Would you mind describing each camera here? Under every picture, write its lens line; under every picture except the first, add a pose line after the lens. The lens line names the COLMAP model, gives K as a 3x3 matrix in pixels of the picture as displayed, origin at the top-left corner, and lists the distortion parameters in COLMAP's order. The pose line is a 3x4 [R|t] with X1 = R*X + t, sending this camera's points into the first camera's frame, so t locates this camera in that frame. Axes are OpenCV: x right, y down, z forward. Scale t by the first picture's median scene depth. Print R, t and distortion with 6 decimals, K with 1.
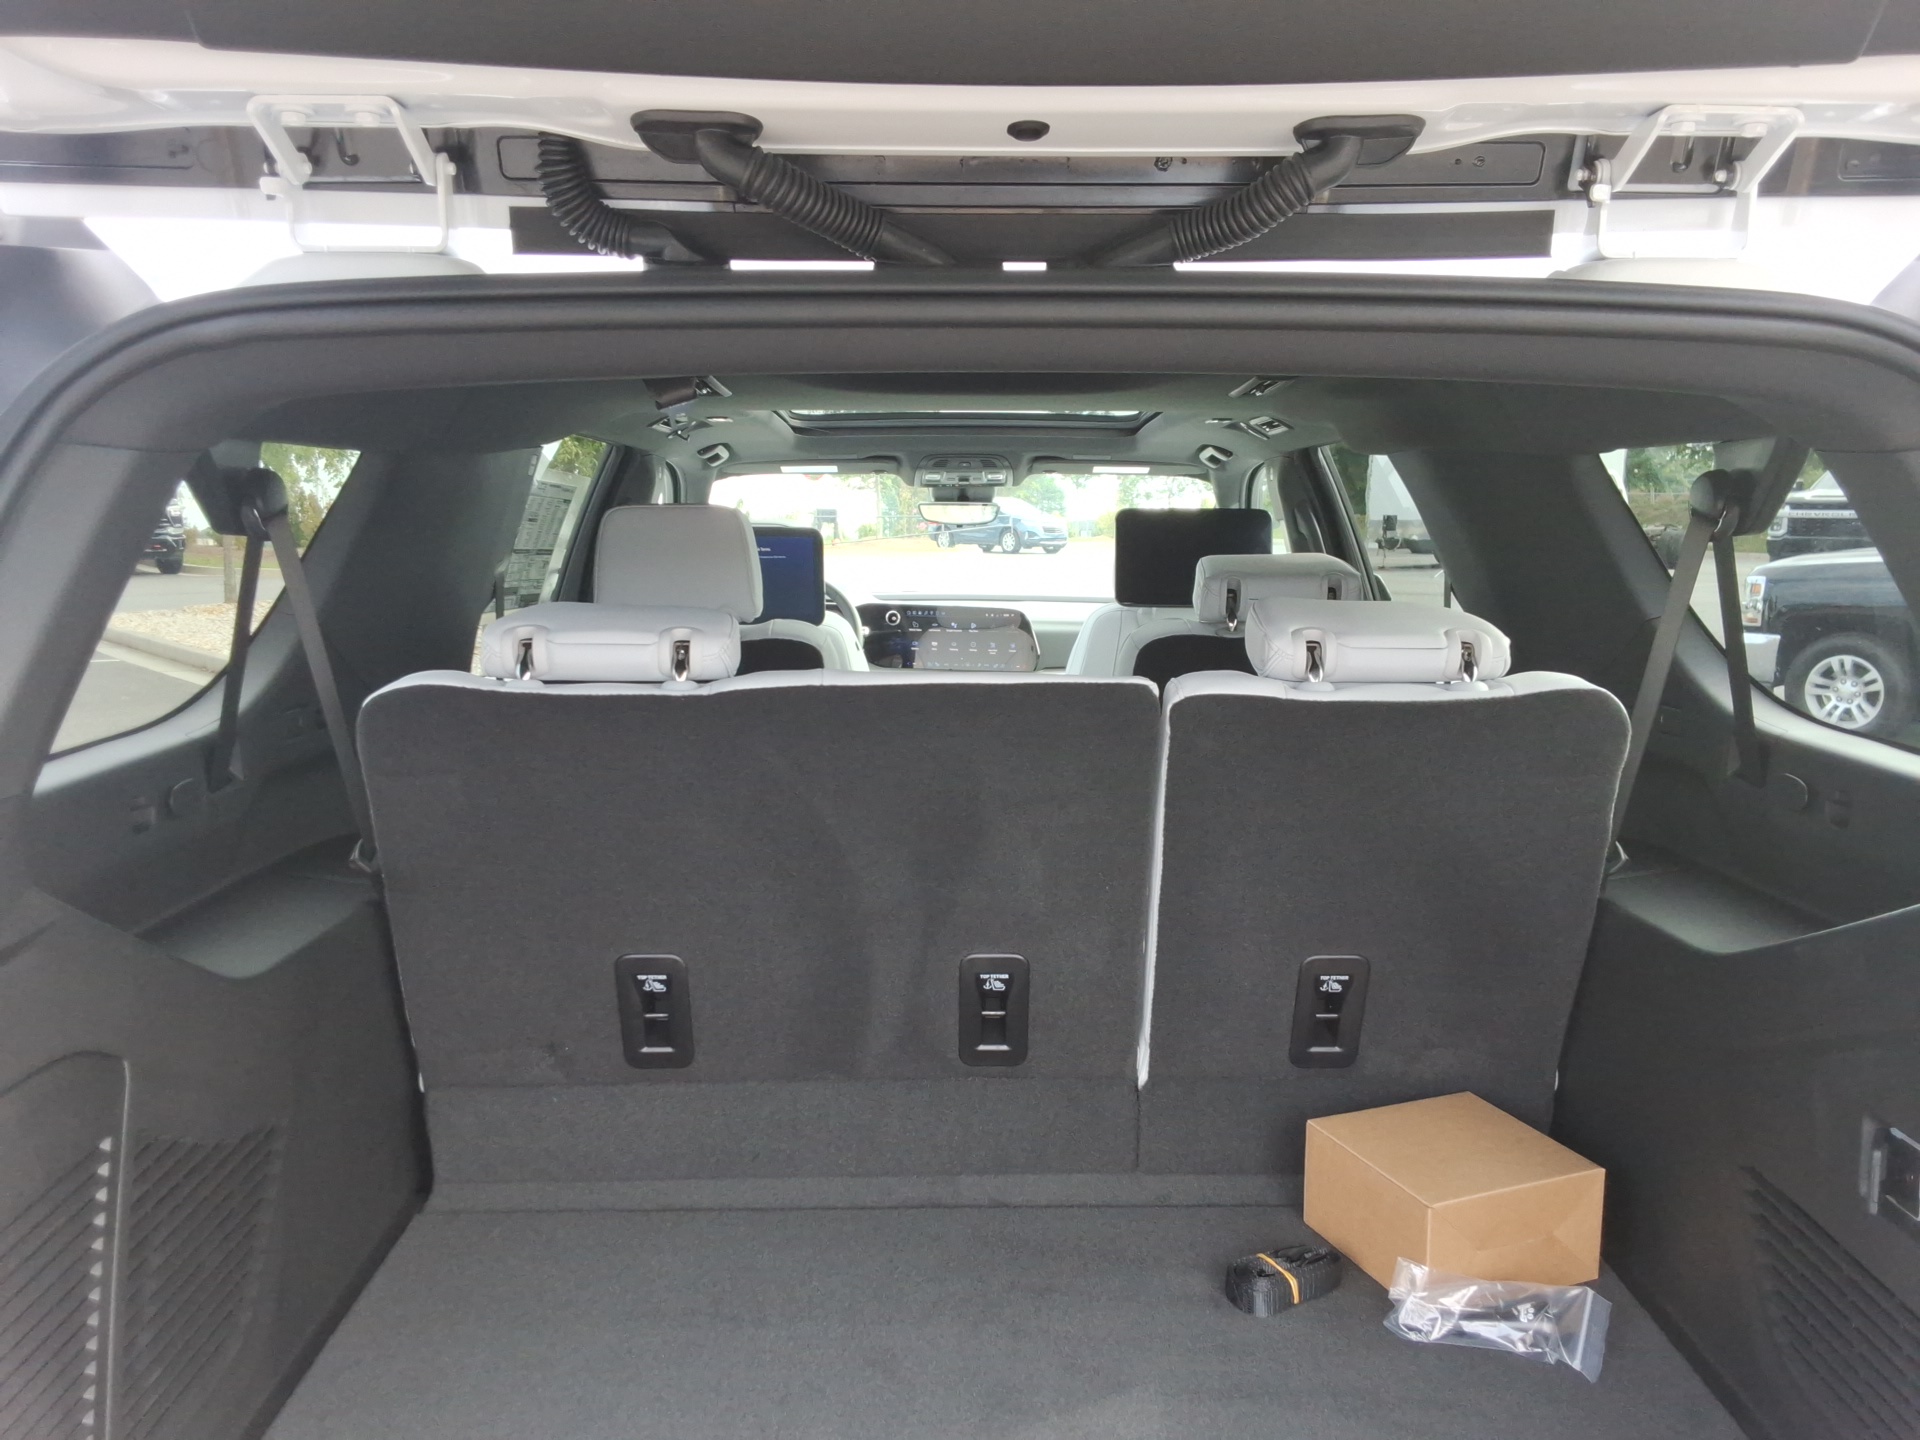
lens RADIAL K [[1541.5, 0, 967.0], [0, 1541.5, 723.8], [0, 0, 1]] dist [0.123511, -0.195691]
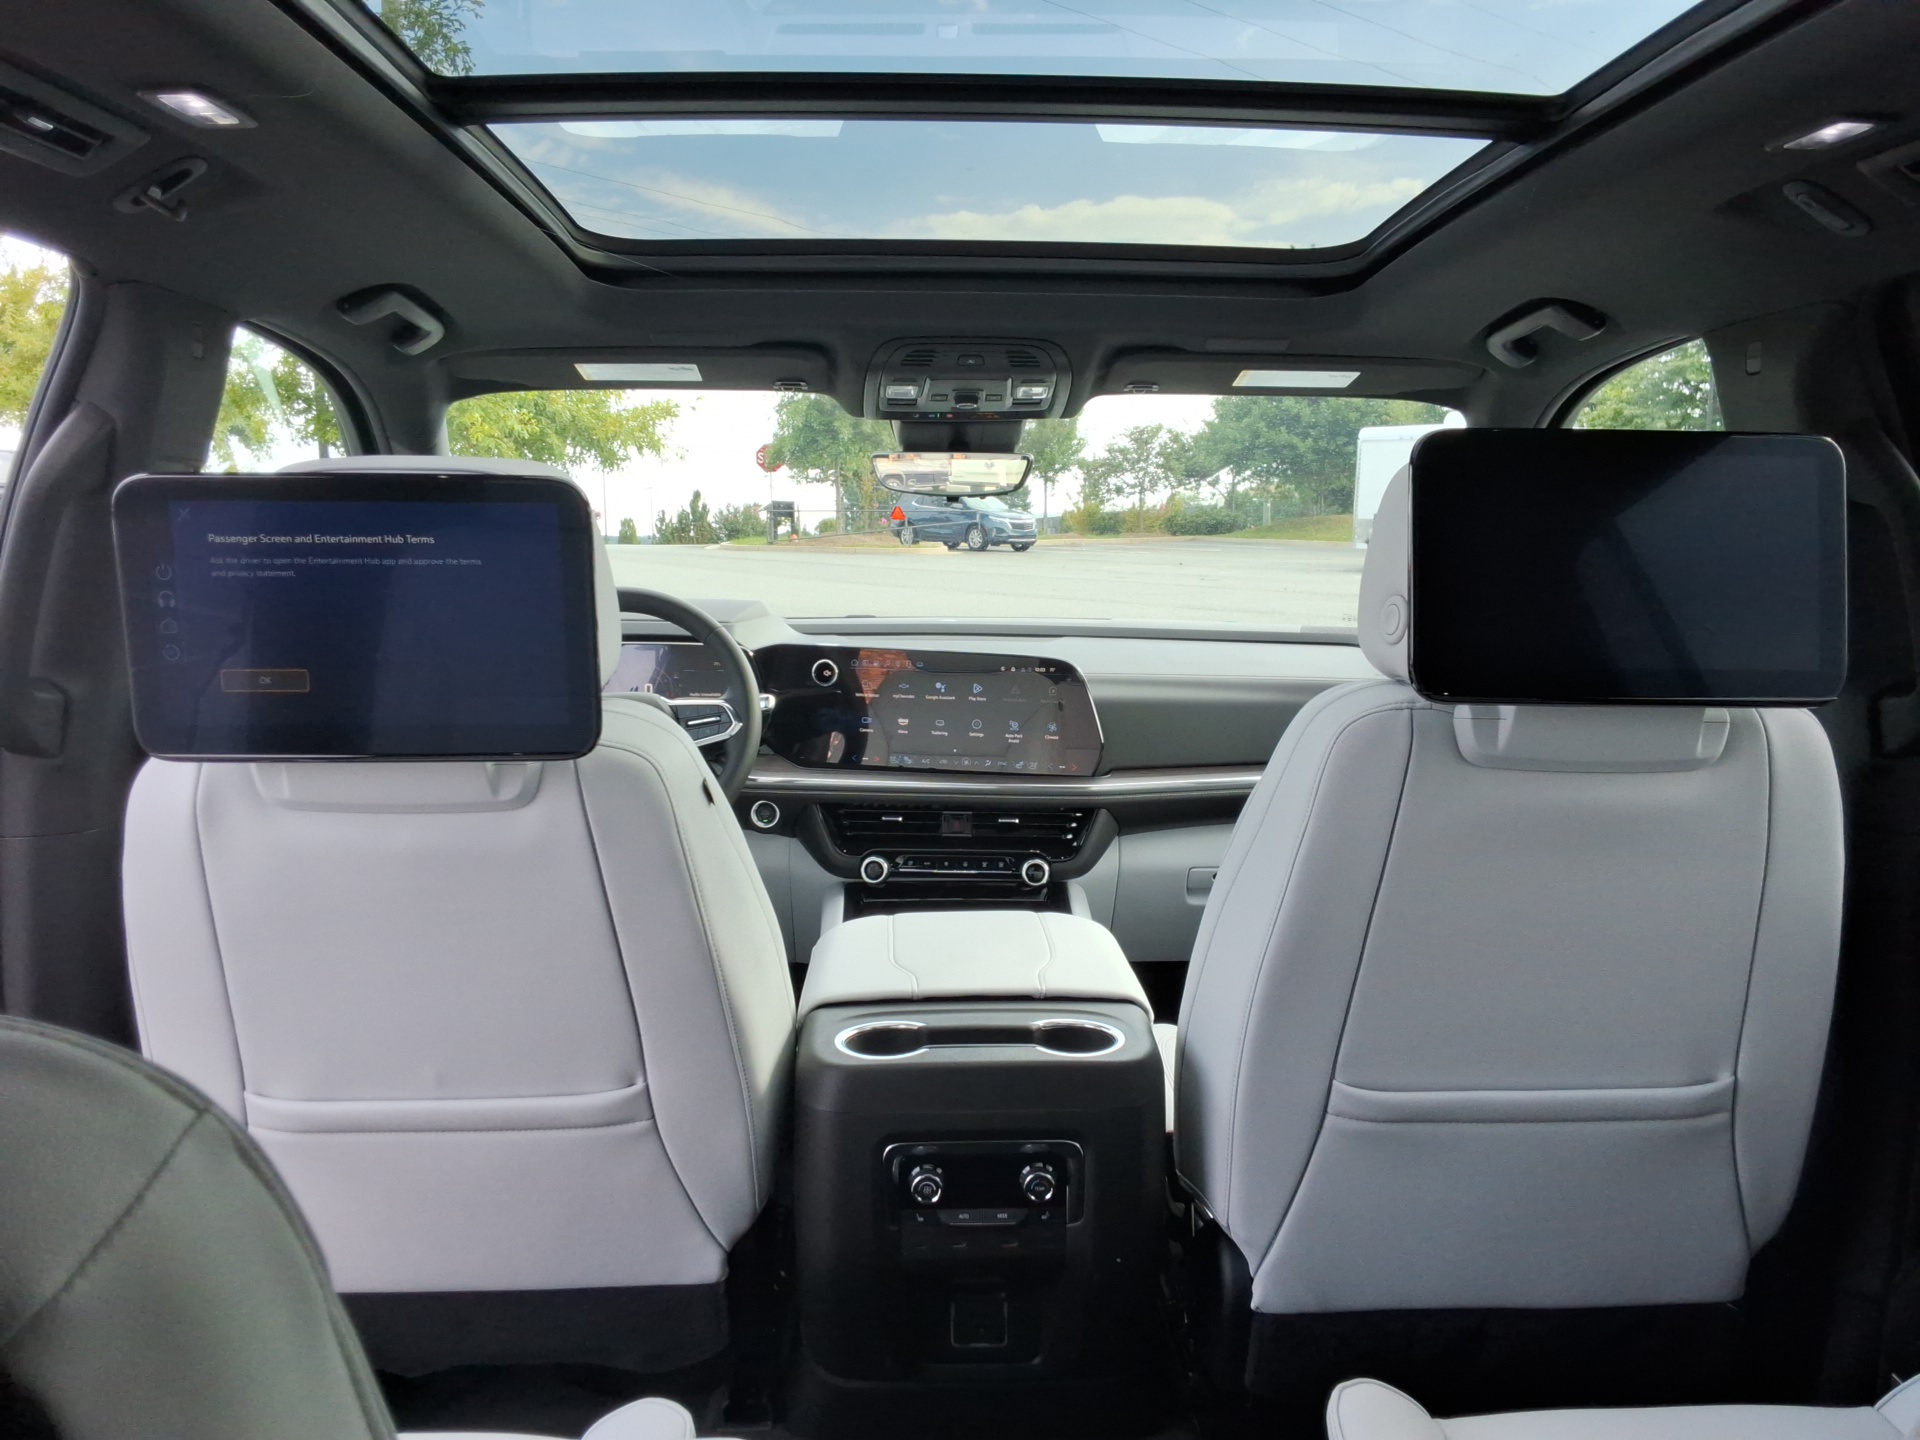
lens RADIAL K [[1541.5, 0, 967.0], [0, 1541.5, 723.8], [0, 0, 1]] dist [0.123511, -0.195691]
pose [[0.999696, 0.002169, 0.024553, -0.012566], [-0.002211, 0.999996, 0.001678, -0.054320], [-0.024550, -0.001731, 0.999697, 0.488853]]
